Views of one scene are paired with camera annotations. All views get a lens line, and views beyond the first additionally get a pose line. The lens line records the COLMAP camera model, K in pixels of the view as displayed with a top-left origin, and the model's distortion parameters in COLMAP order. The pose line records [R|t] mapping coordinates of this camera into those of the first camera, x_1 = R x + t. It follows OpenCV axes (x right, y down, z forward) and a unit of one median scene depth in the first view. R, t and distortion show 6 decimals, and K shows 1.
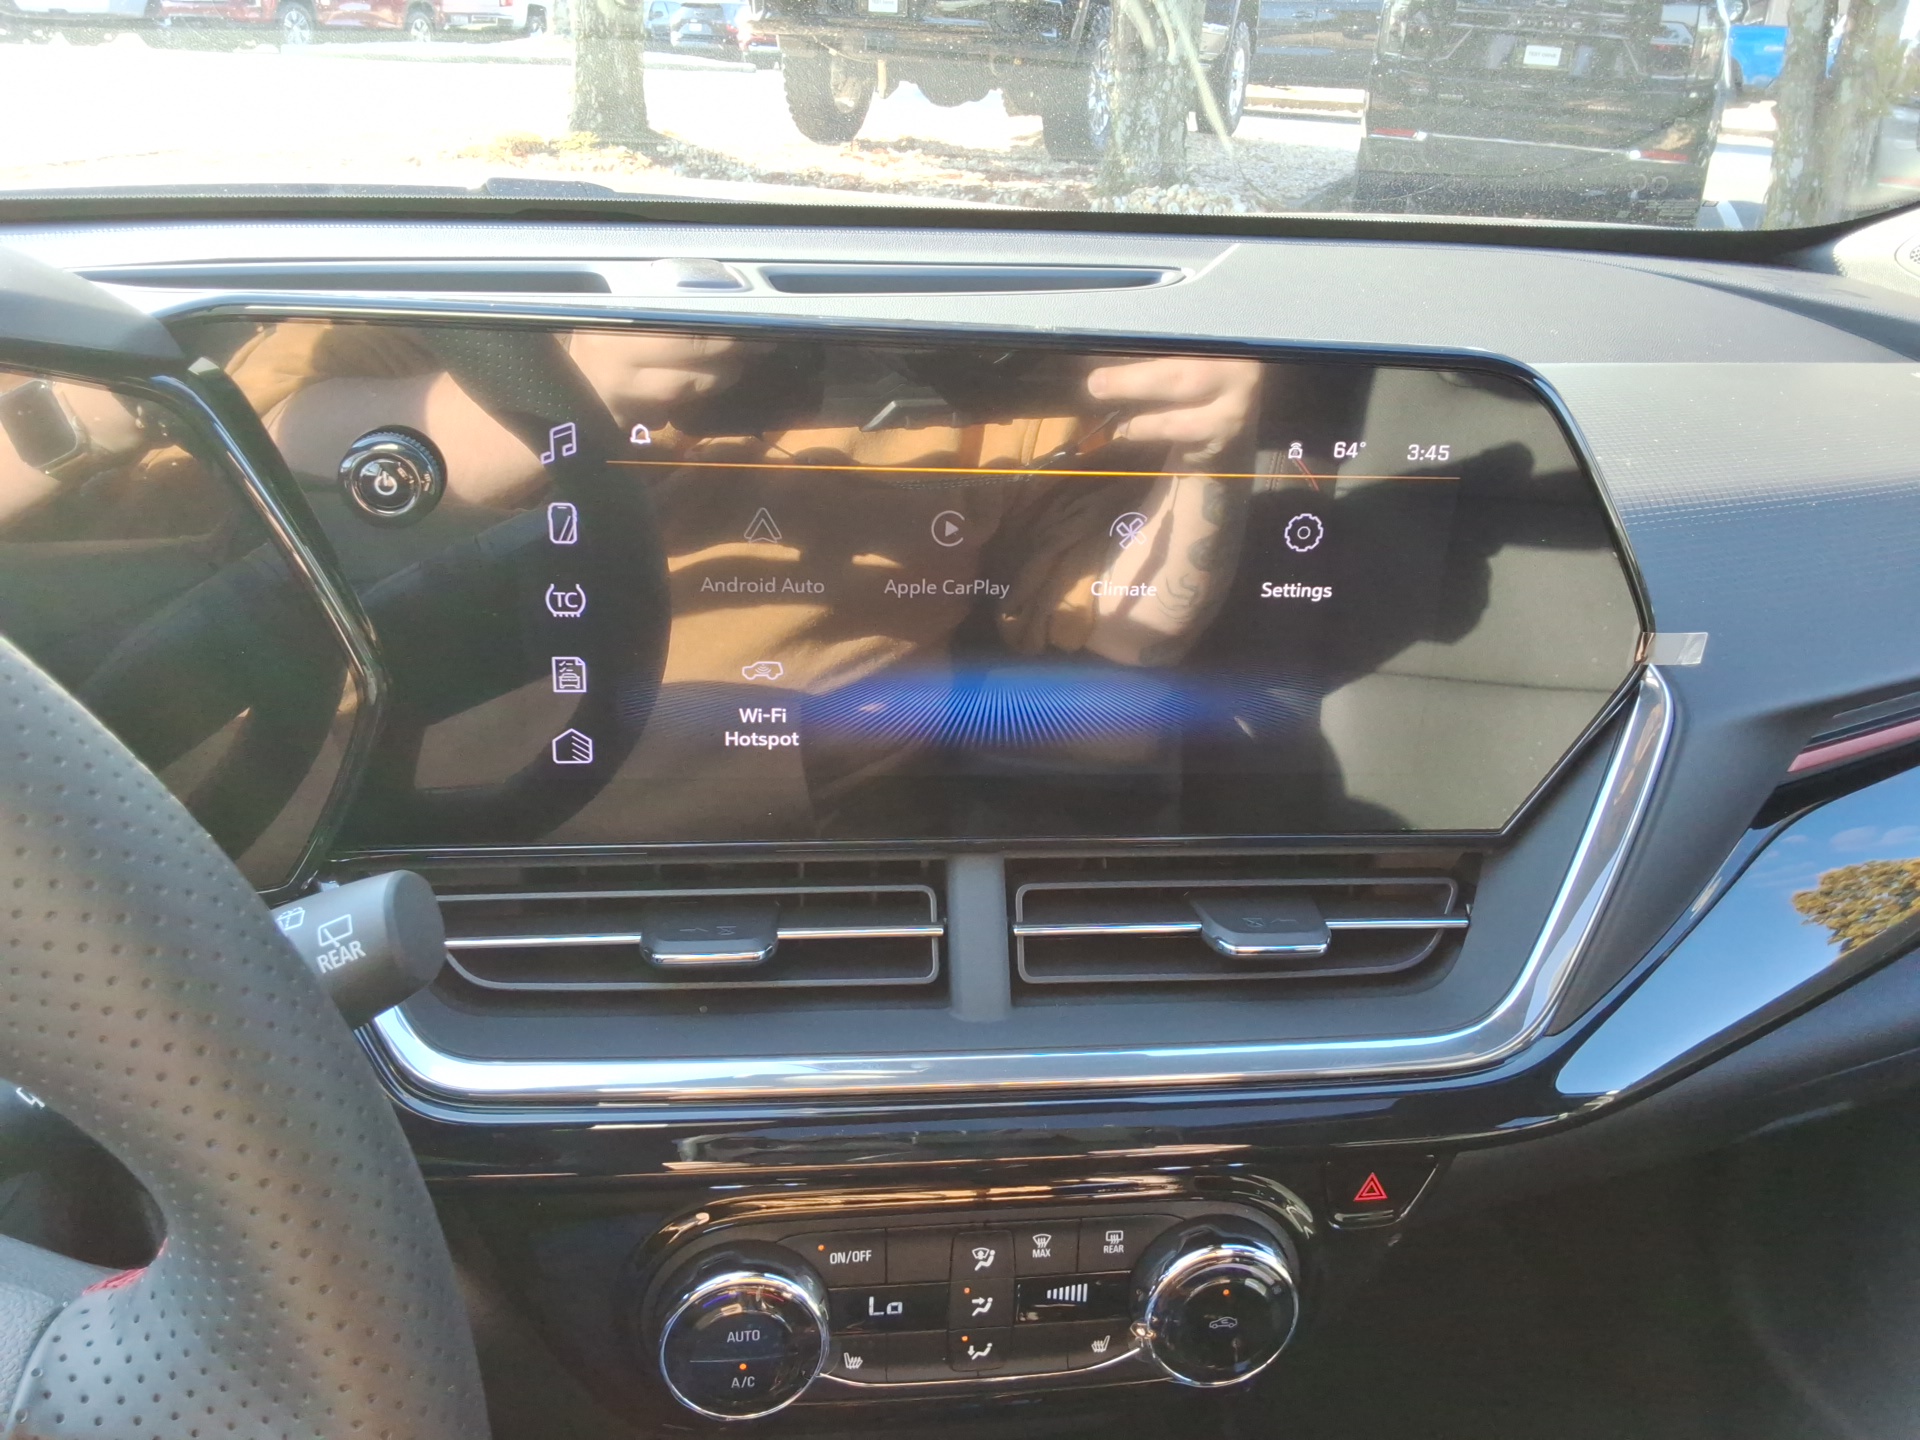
lens RADIAL K [[1566.8, 0, 970.1], [0, 1566.8, 690.8], [0, 0, 1]] dist [0.097857, -0.152124]
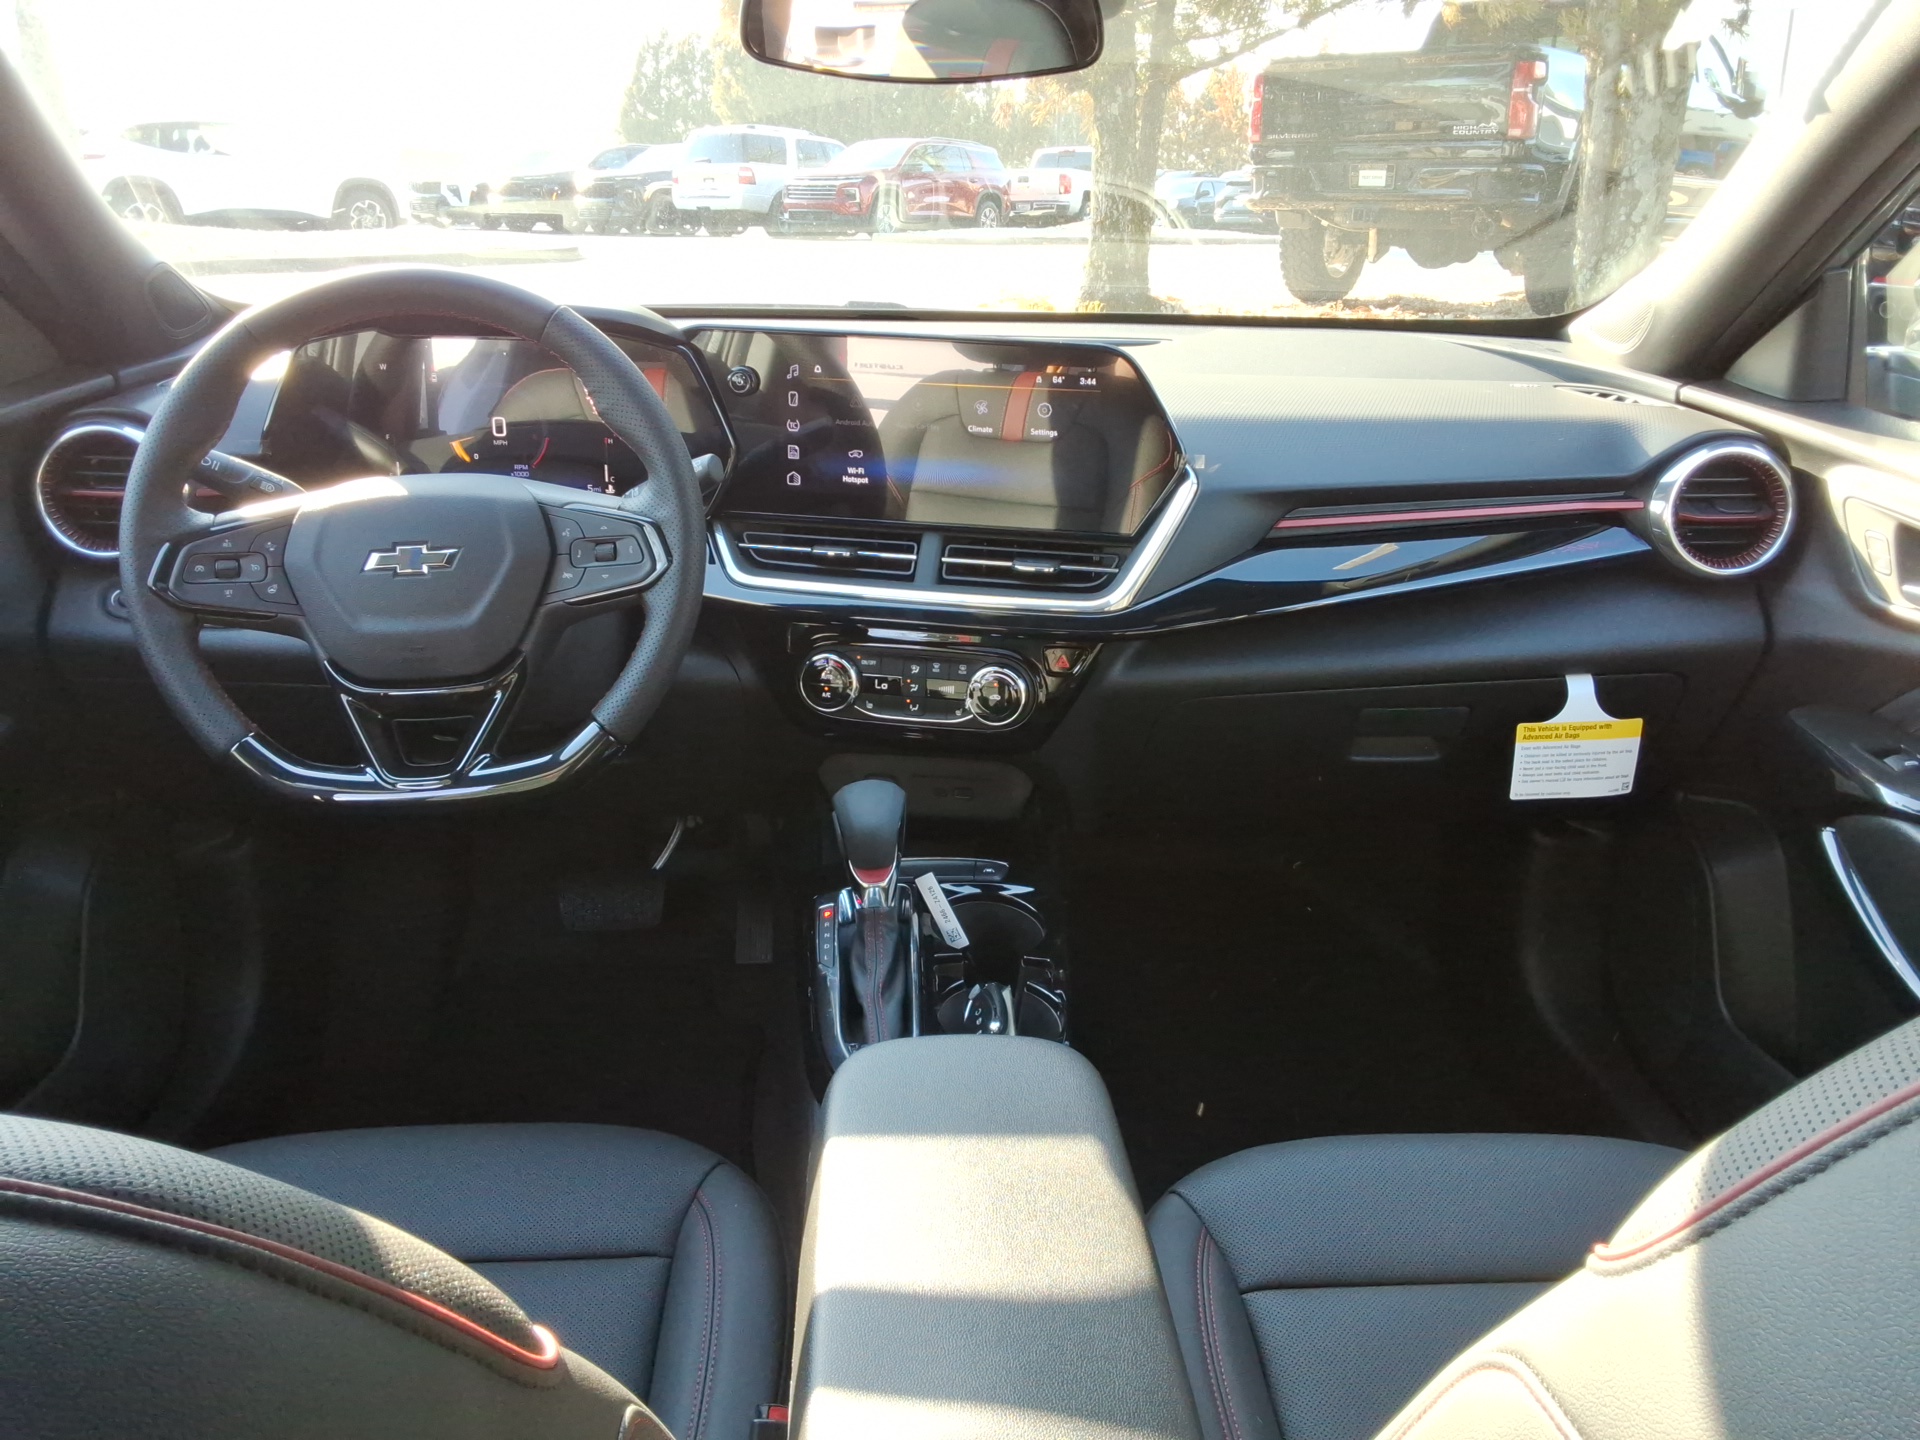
lens RADIAL K [[1540.5, 0, 960.0], [0, 1540.5, 720.0], [0, 0, 1]] dist [0.117052, -0.182864]
pose [[0.945299, 0.069322, -0.318753, 0.920071], [-0.093314, 0.993790, -0.060606, 0.584172], [0.312573, 0.087035, 0.945898, -1.475105]]
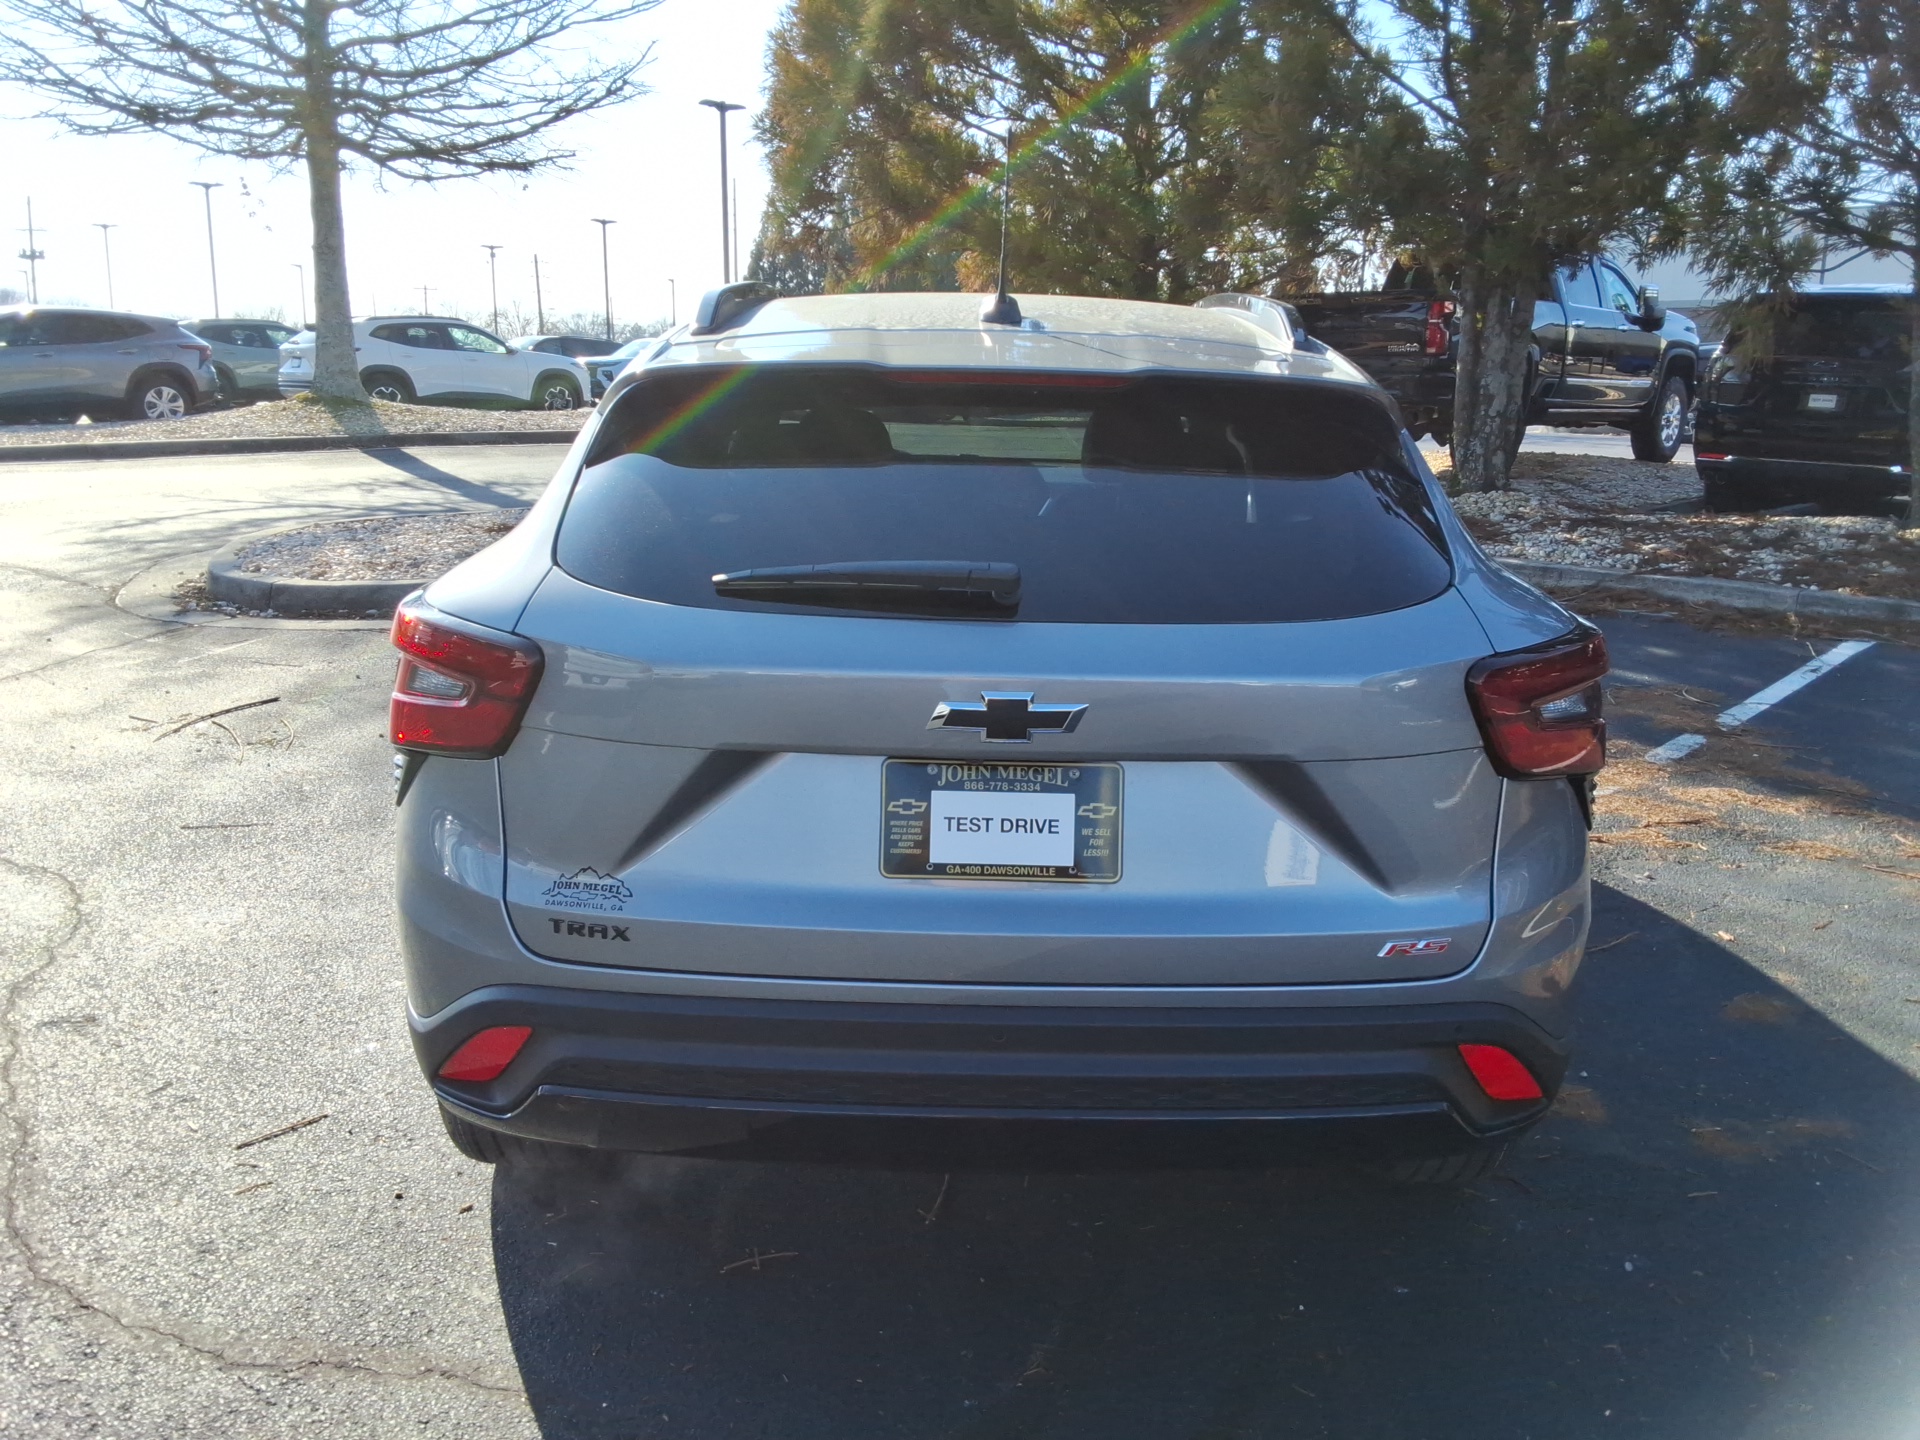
lens RADIAL K [[1540.5, 0, 960.0], [0, 1540.5, 720.0], [0, 0, 1]] dist [0.117052, -0.182864]
pose [[0.924843, 0.050461, -0.376986, 3.703559], [-0.118052, 0.980293, -0.158394, 2.992743], [0.361564, 0.190993, 0.912575, -7.856701]]
